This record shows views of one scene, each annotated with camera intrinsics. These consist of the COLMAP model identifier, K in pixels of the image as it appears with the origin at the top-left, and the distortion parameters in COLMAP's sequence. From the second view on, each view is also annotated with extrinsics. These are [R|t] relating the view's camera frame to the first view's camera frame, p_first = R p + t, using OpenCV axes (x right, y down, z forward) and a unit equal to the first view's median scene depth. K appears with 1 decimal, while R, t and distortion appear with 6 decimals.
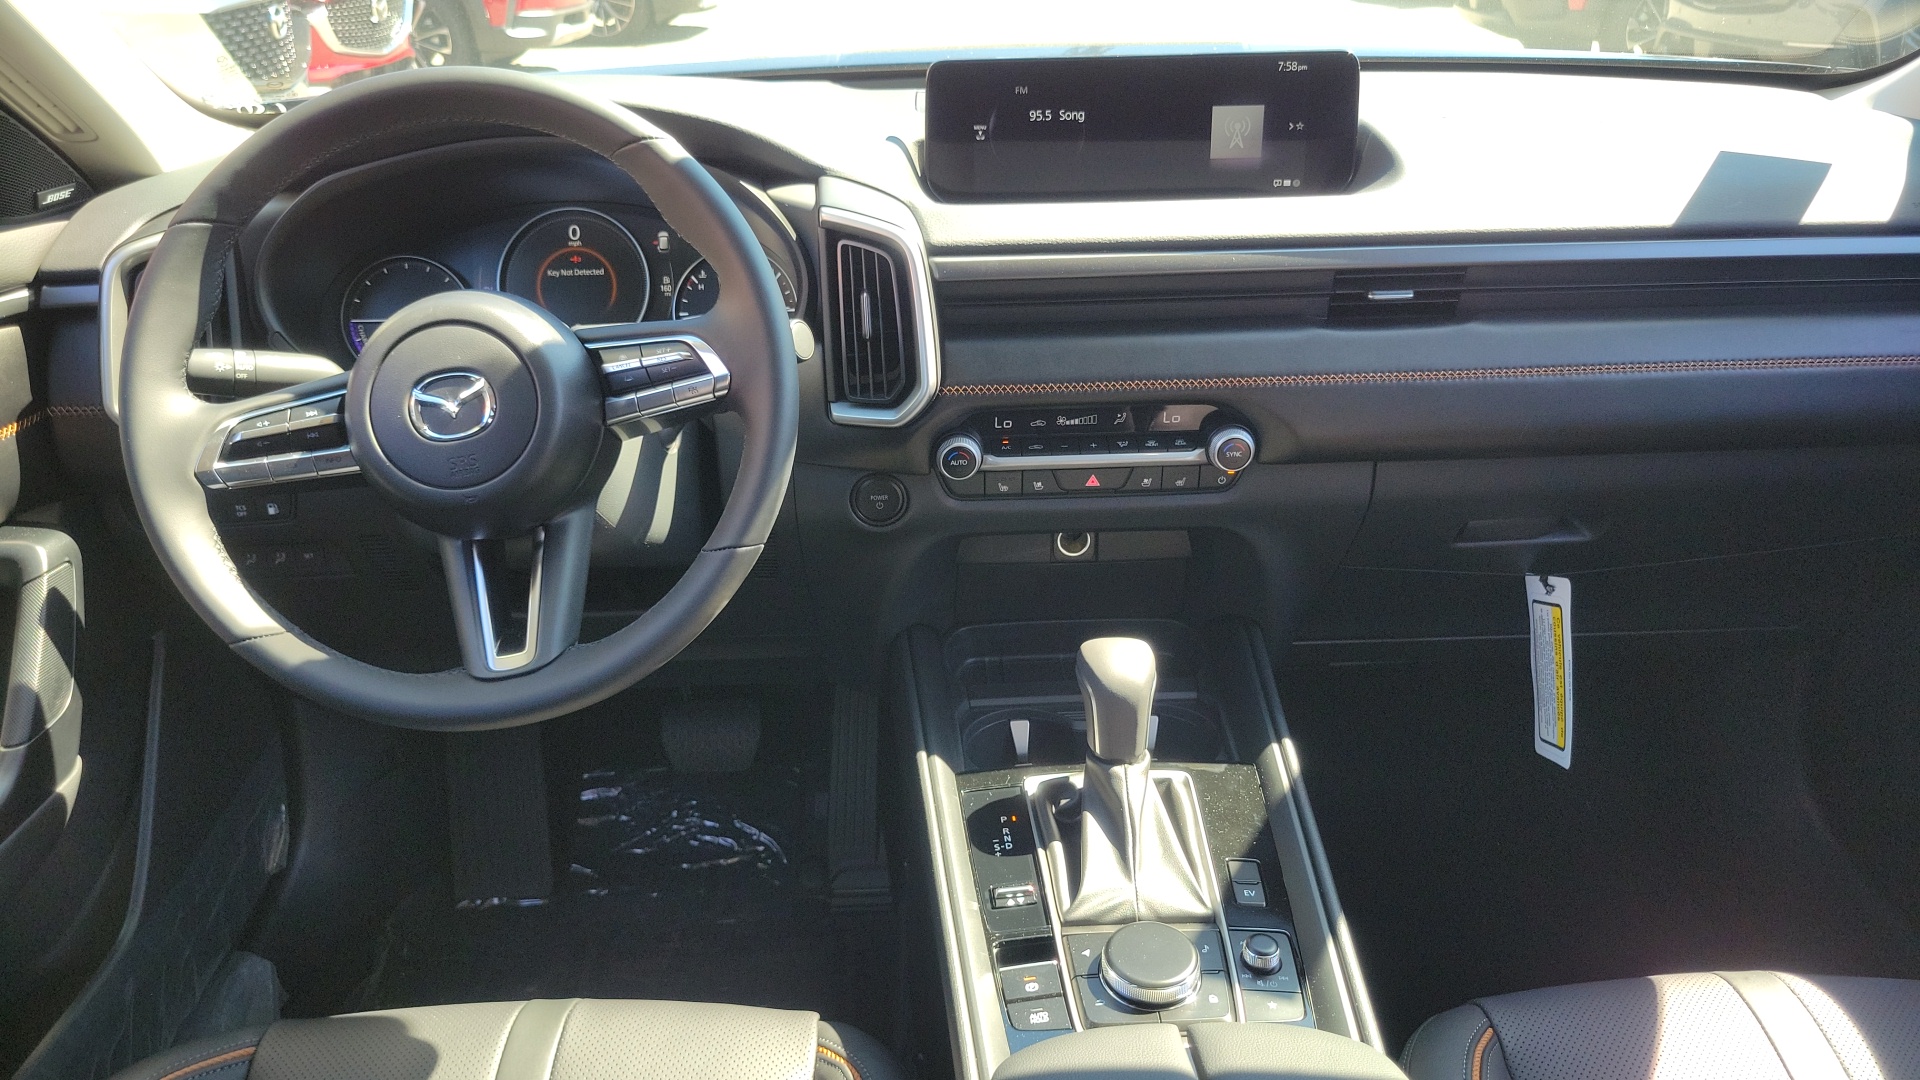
lens RADIAL K [[1457.8, 0, 960.0], [0, 1457.8, 540.0], [0, 0, 1]] dist [0.020000, 0.008445]
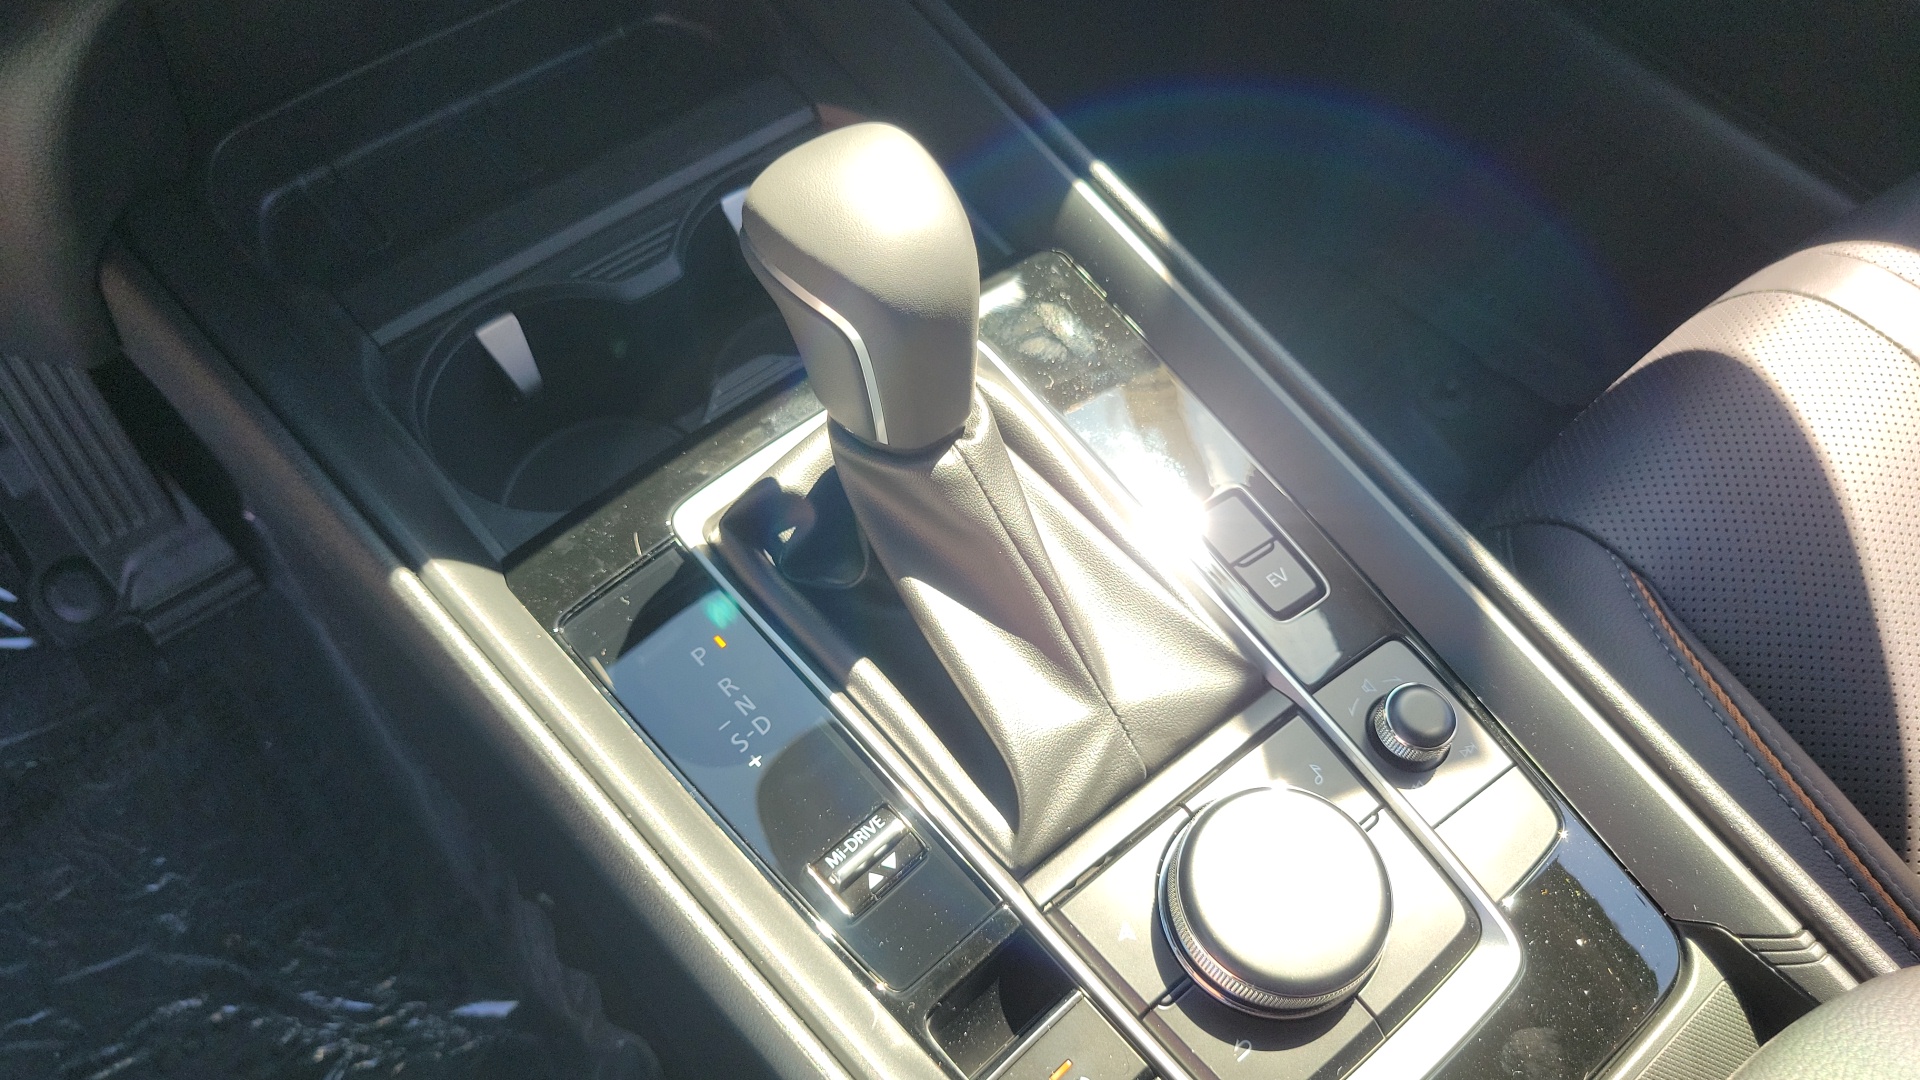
lens RADIAL K [[1487.4, 0, 960.0], [0, 1487.4, 540.0], [0, 0, 1]] dist [0.003931, -0.001380]
pose [[0.797093, -0.493691, 0.347723, -0.039759], [0.227309, 0.778791, 0.584649, -0.061170], [-0.559440, -0.386979, 0.732989, 0.628123]]
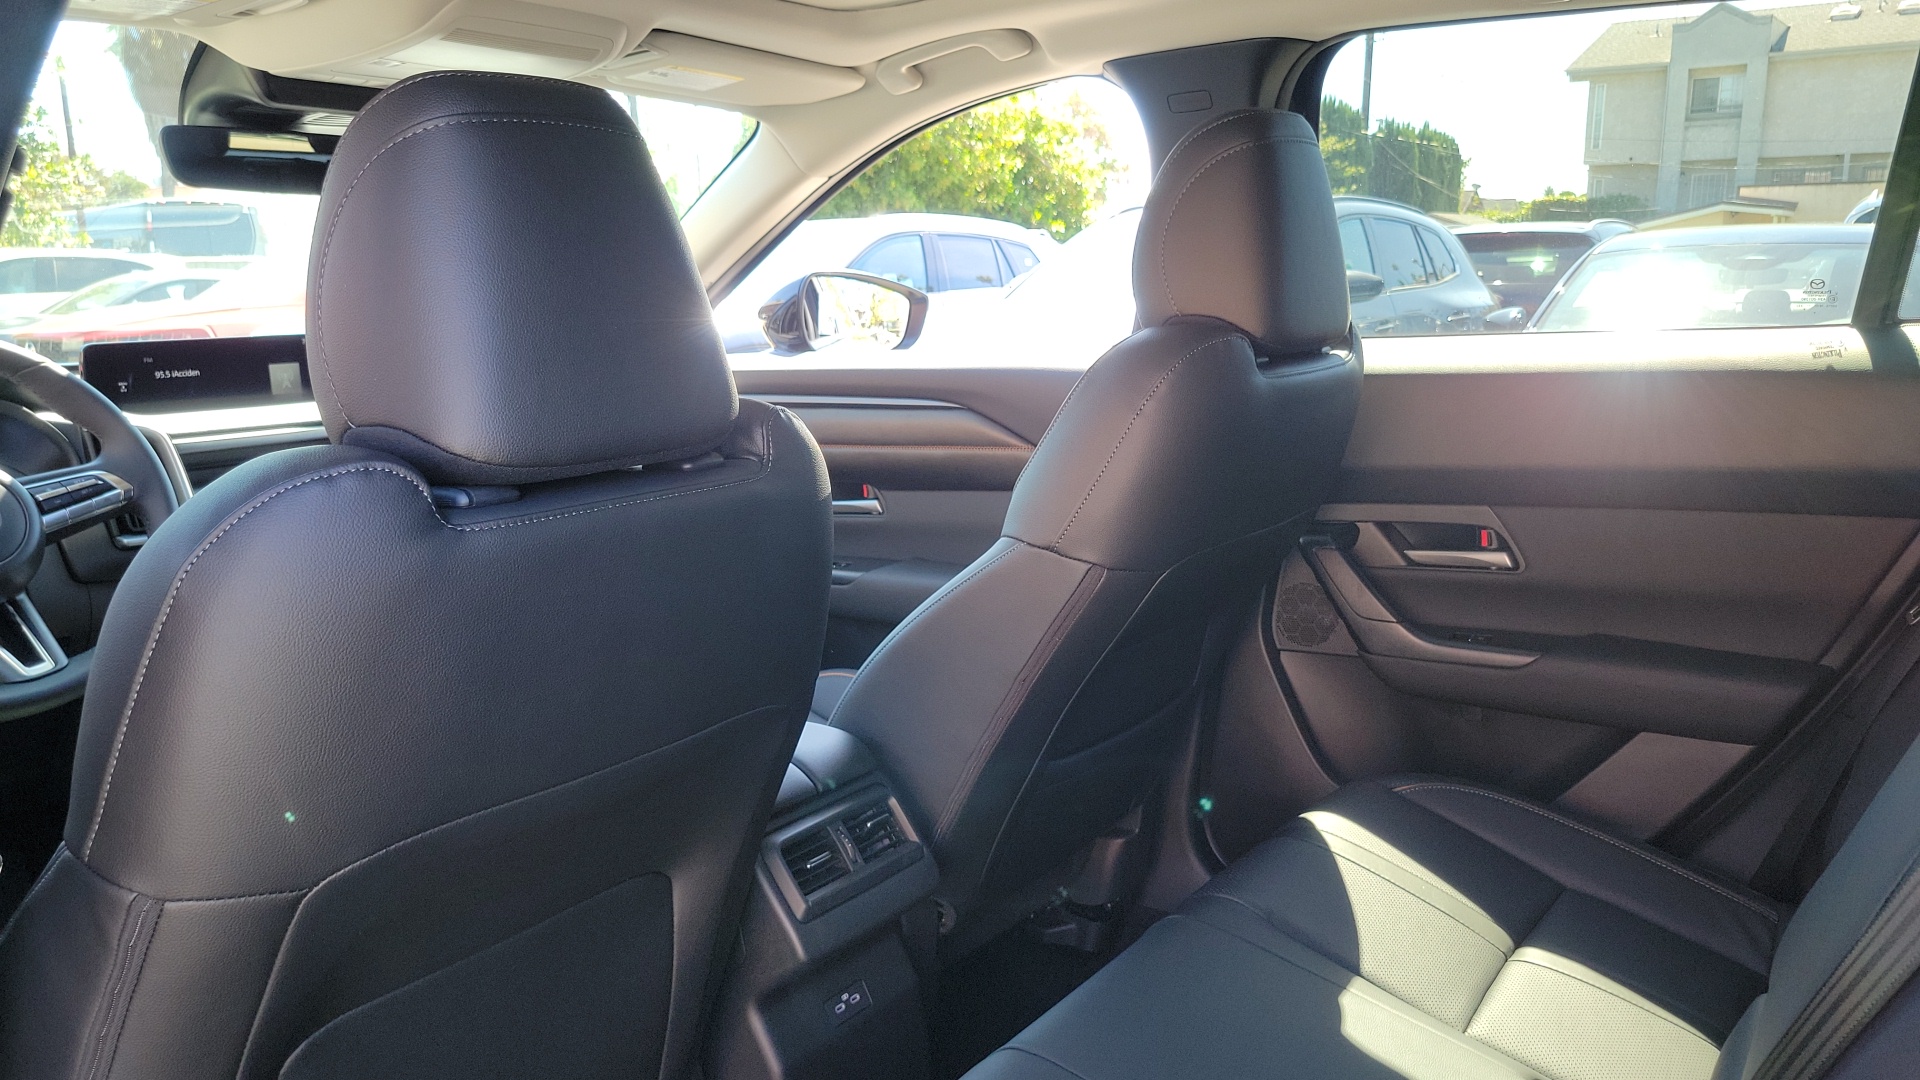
lens RADIAL K [[1457.8, 0, 960.0], [0, 1457.8, 540.0], [0, 0, 1]] dist [0.020000, 0.008445]
pose [[0.607896, -0.133560, 0.782703, -0.766804], [0.332997, 0.937758, -0.098608, 0.366607], [-0.720816, 0.320581, 0.614534, -0.633655]]
